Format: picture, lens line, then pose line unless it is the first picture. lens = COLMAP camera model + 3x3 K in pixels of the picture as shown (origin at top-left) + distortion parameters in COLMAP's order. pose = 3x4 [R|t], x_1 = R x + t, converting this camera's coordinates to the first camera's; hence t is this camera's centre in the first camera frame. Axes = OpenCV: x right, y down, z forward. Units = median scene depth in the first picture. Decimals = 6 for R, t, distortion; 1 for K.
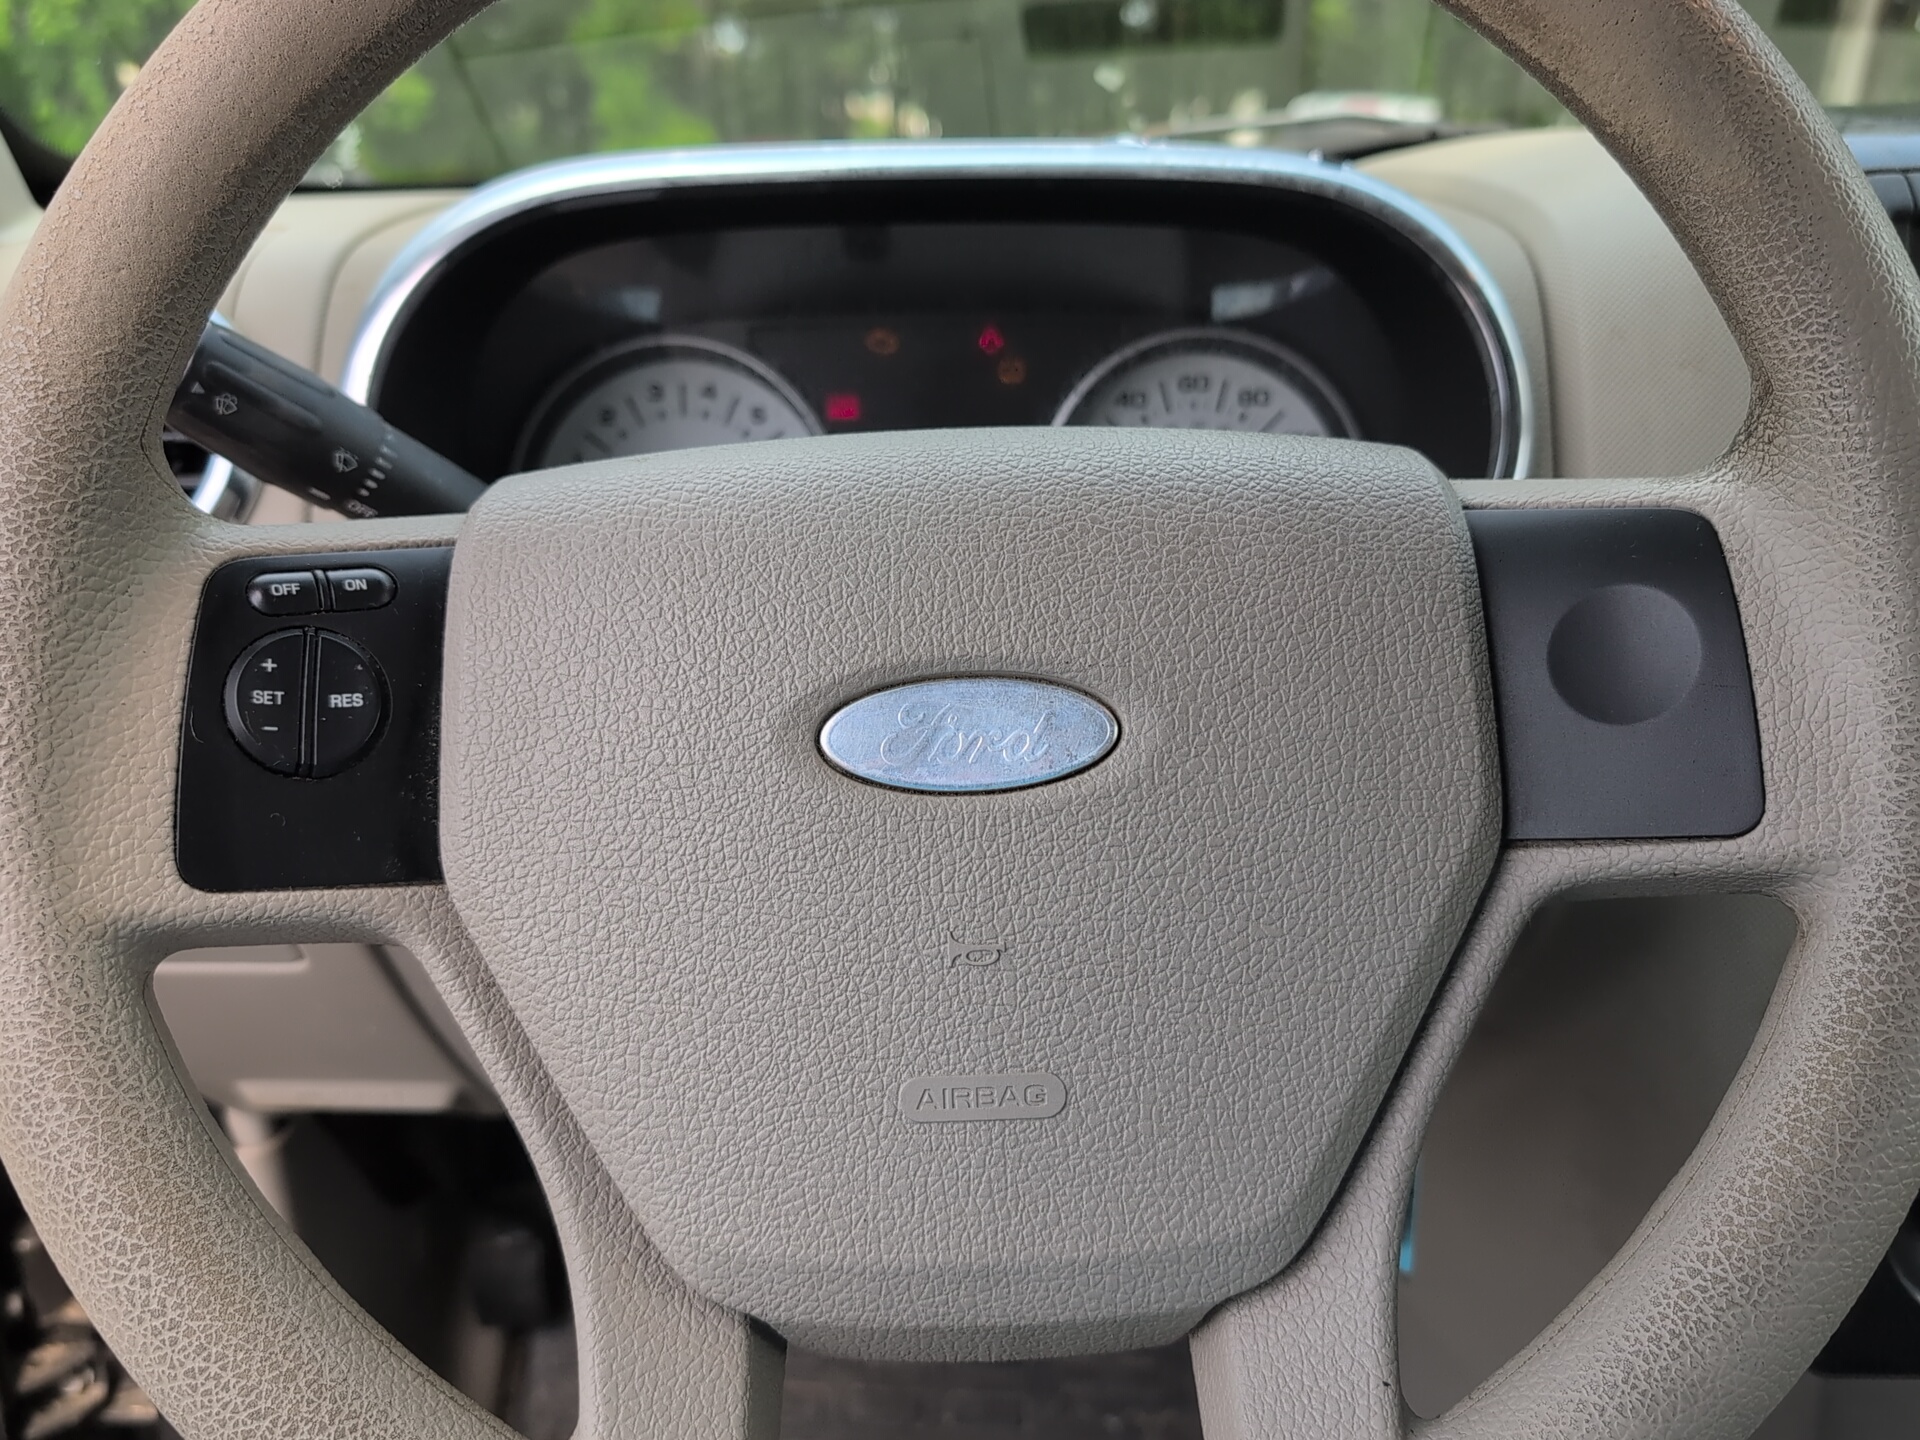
lens RADIAL K [[1728.6, 0, 960.0], [0, 1728.6, 720.0], [0, 0, 1]] dist [-0.008344, -0.008977]
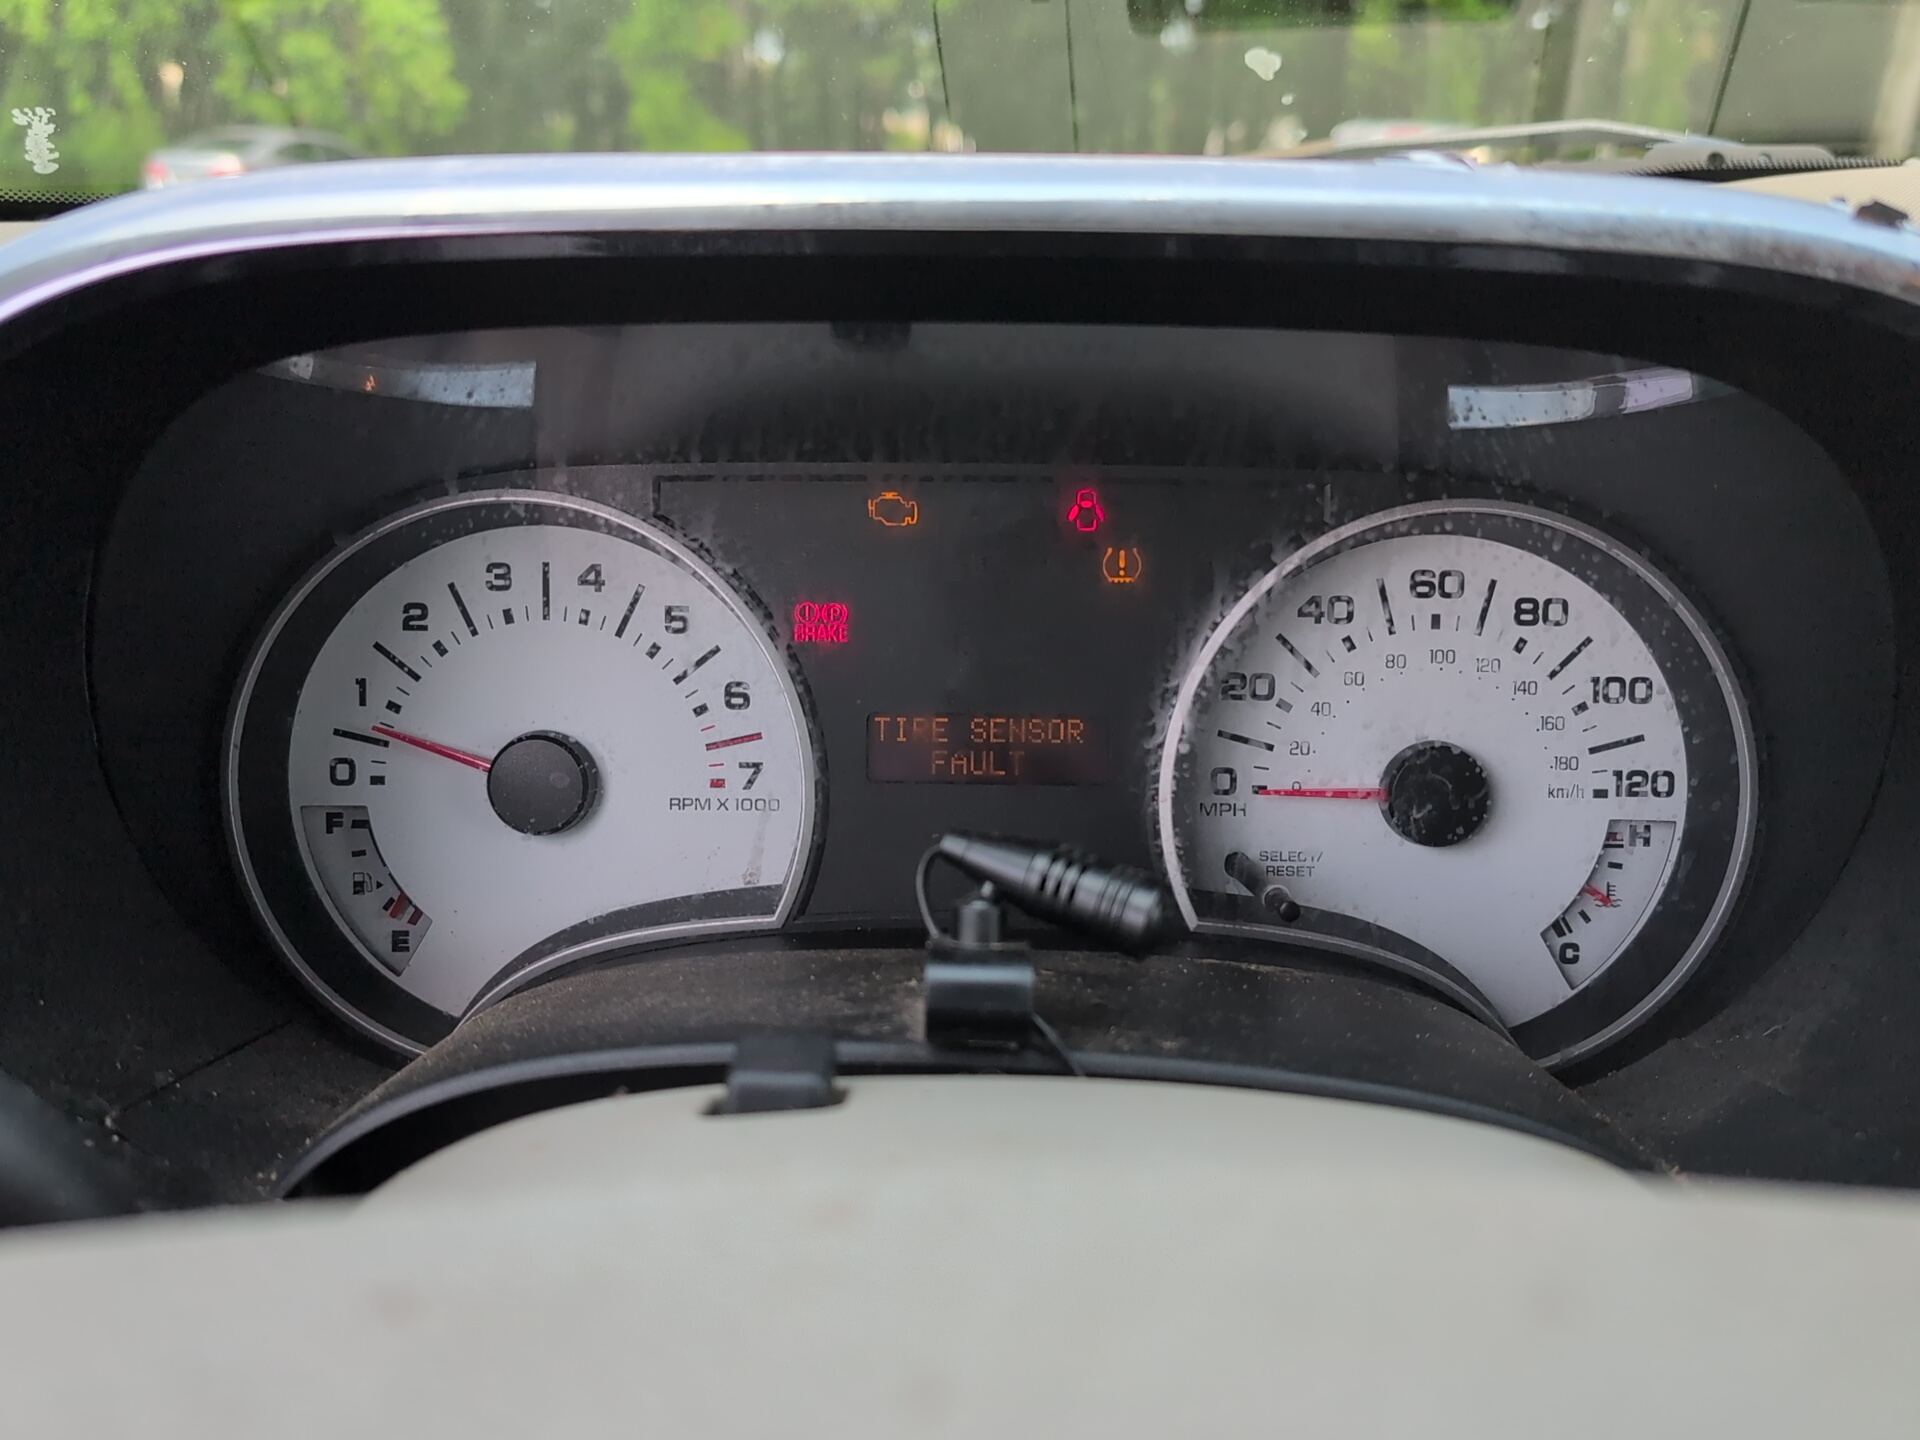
lens RADIAL K [[1655.3, 0, 960.0], [0, 1655.3, 720.0], [0, 0, 1]] dist [-0.005059, -0.000900]
pose [[0.999595, 0.026327, -0.010844, -0.012298], [-0.026281, 0.999645, 0.004325, -0.117832], [0.010954, -0.004038, 0.999932, 0.357142]]
